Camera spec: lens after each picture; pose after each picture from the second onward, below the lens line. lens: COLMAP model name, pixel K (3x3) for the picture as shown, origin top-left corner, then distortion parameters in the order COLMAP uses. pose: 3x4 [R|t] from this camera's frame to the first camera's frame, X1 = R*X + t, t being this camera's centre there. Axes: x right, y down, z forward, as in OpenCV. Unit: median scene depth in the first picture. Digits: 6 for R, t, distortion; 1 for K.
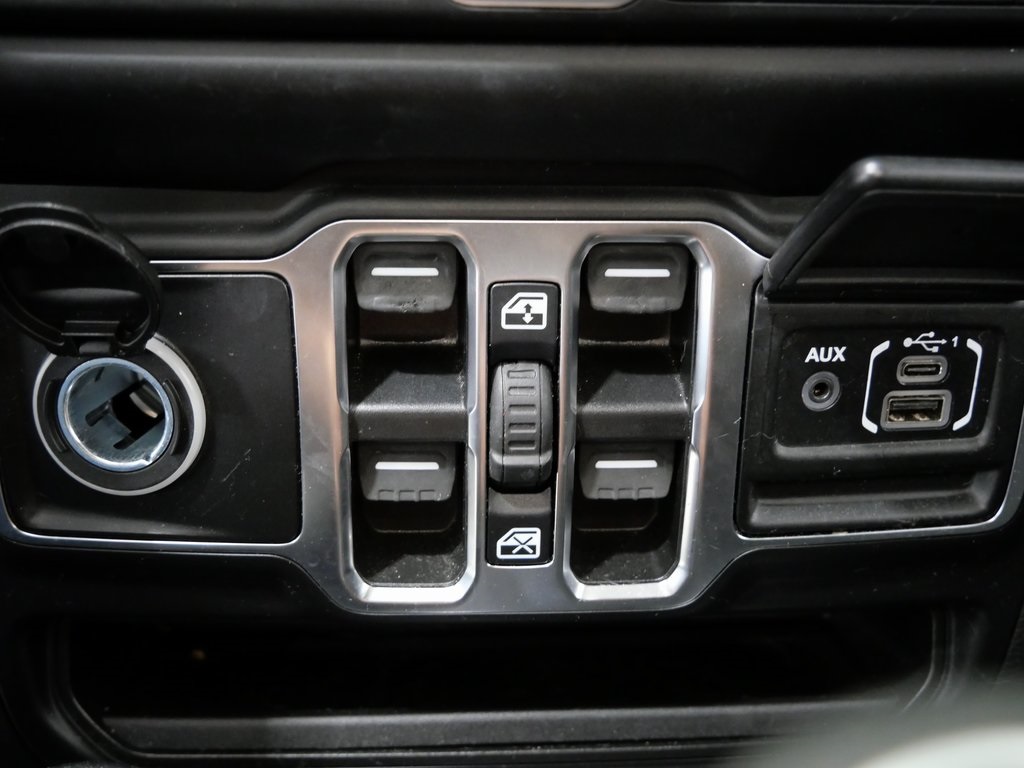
lens RADIAL K [[1090.2, 0, 513.9], [0, 1090.2, 385.1], [0, 0, 1]] dist [0.001944, 0.000000]
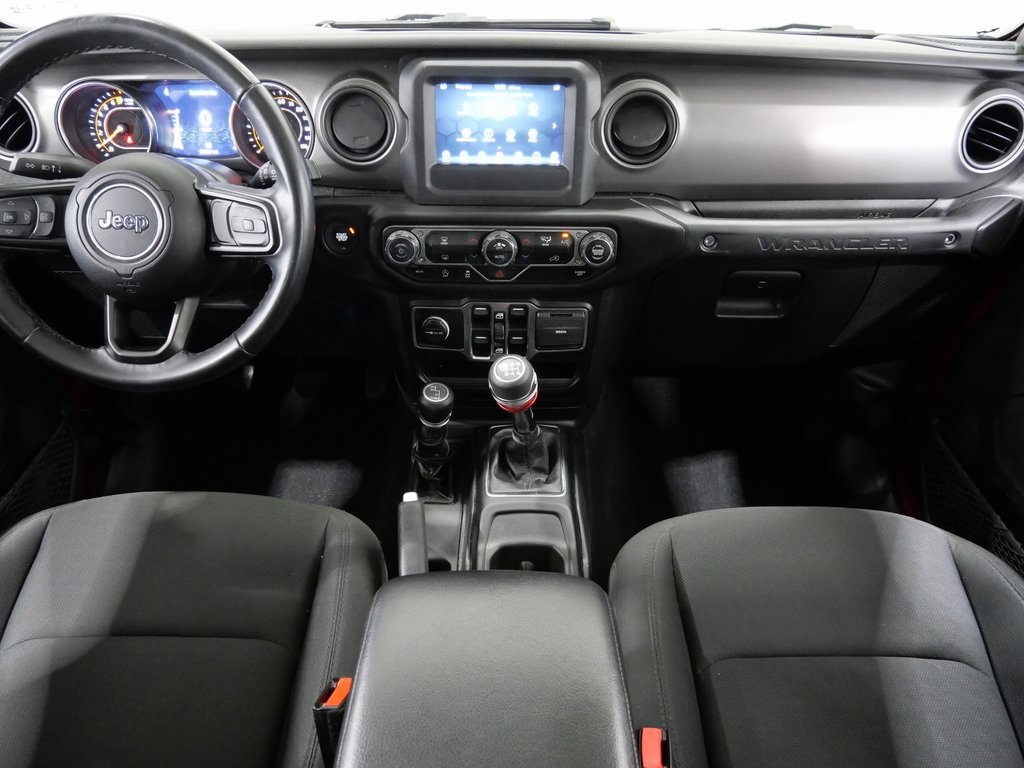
lens RADIAL K [[759.9, 0, 511.9], [0, 759.9, 384.0], [0, 0, 1]] dist [-0.032884, 0.014664]
pose [[0.997278, 0.036454, -0.064088, 0.376092], [-0.017346, 0.960827, 0.276604, -0.902319], [0.071661, -0.274739, 0.958845, -3.312348]]
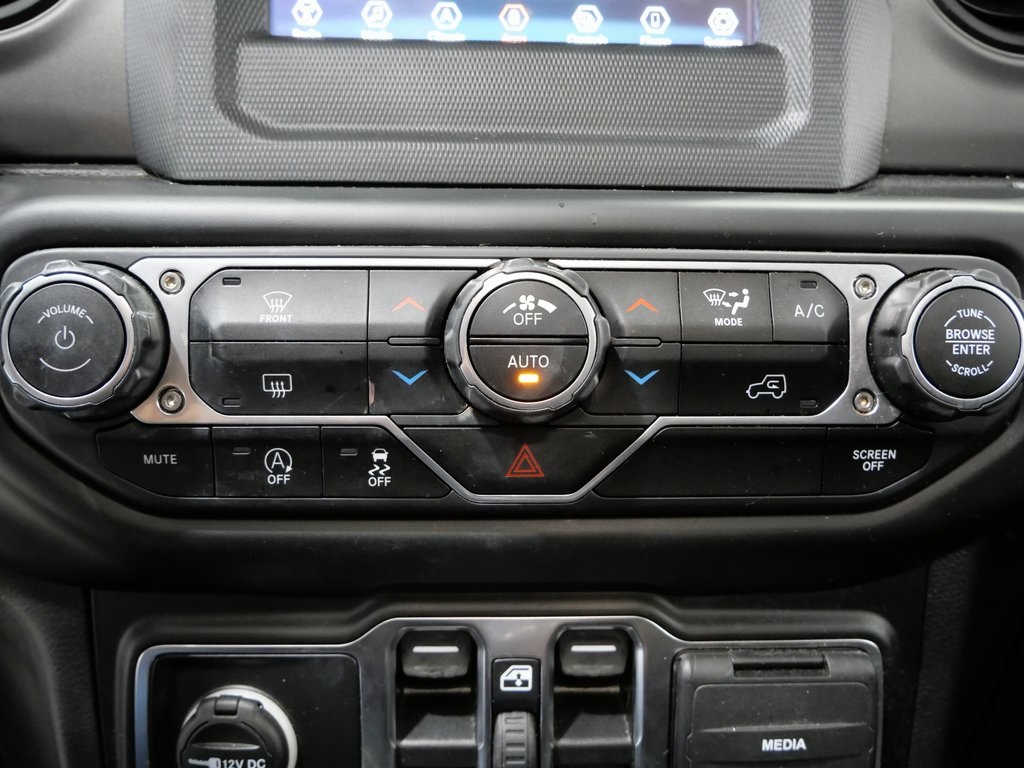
lens RADIAL K [[995.5, 0, 511.4], [0, 995.5, 382.8], [0, 0, 1]] dist [-0.013603, 0.000000]
pose [[0.999757, -0.004664, -0.021542, 0.033430], [0.000558, 0.982396, -0.186807, -0.205741], [0.022034, 0.186750, 0.982160, -0.388679]]
